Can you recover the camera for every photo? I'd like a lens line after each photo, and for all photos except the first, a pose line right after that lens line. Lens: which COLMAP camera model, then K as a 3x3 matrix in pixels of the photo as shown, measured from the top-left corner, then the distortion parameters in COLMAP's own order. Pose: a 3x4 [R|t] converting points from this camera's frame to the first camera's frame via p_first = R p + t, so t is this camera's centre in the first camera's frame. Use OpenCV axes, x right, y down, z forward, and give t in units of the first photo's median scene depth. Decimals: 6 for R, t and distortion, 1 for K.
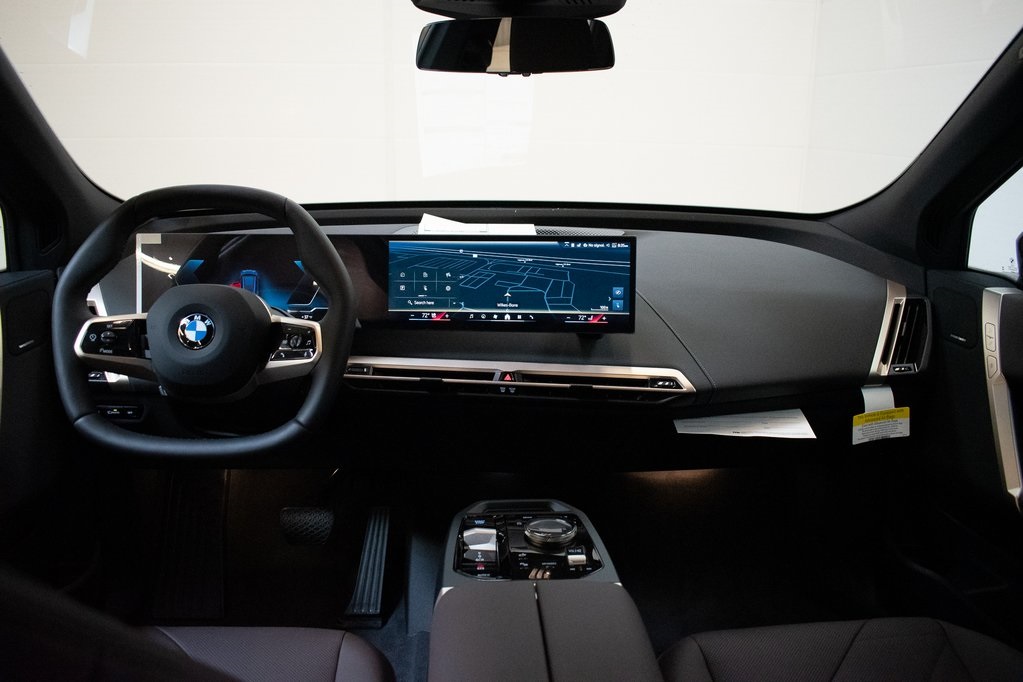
lens RADIAL K [[752.6, 0, 512.6], [0, 752.6, 342.6], [0, 0, 1]] dist [-0.098722, 0.014446]
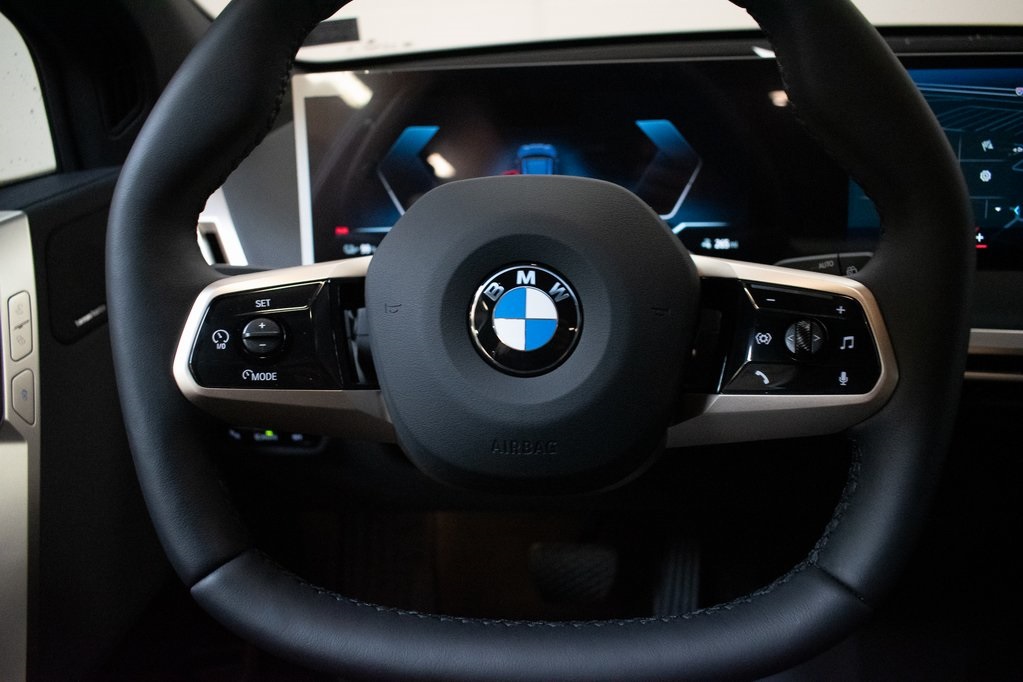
lens RADIAL K [[752.6, 0, 515.0], [0, 752.6, 339.7], [0, 0, 1]] dist [-0.098722, 0.014446]
pose [[0.990207, -0.008538, -0.139346, -0.381864], [0.027367, 0.990633, 0.133780, -0.050843], [0.136899, -0.136283, 0.981165, 0.662425]]
